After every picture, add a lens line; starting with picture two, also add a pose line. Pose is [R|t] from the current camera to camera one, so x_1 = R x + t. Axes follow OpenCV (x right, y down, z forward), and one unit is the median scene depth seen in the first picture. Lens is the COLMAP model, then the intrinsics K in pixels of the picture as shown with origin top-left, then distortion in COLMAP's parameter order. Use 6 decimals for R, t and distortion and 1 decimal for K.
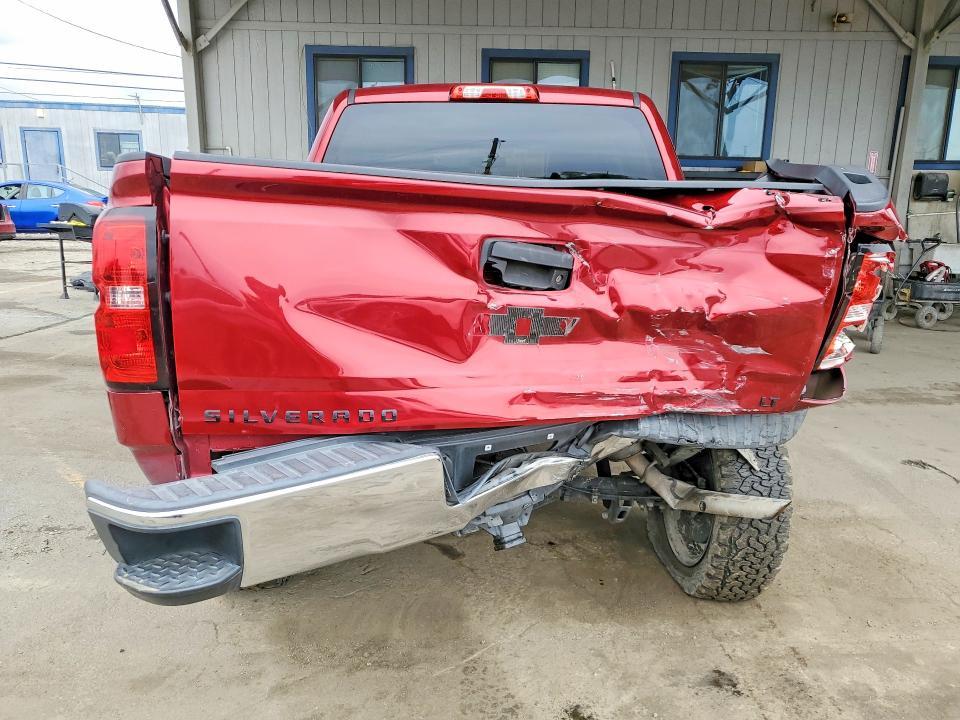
lens RADIAL K [[731.3, 0, 477.9], [0, 731.3, 366.1], [0, 0, 1]] dist [0.022518, -0.007438]
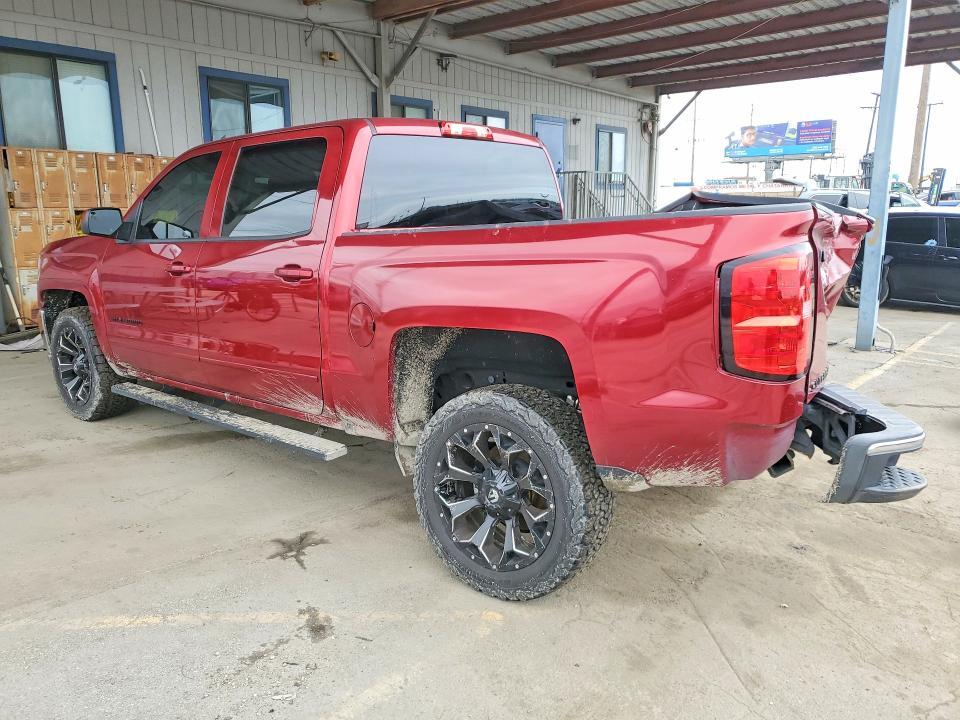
lens RADIAL K [[731.3, 0, 476.3], [0, 731.3, 356.4], [0, 0, 1]] dist [0.022518, -0.007438]
pose [[0.664899, -0.170169, 0.727291, -0.281740], [0.184354, 0.980966, 0.060985, -0.030194], [-0.723825, 0.093530, 0.683615, 0.076993]]
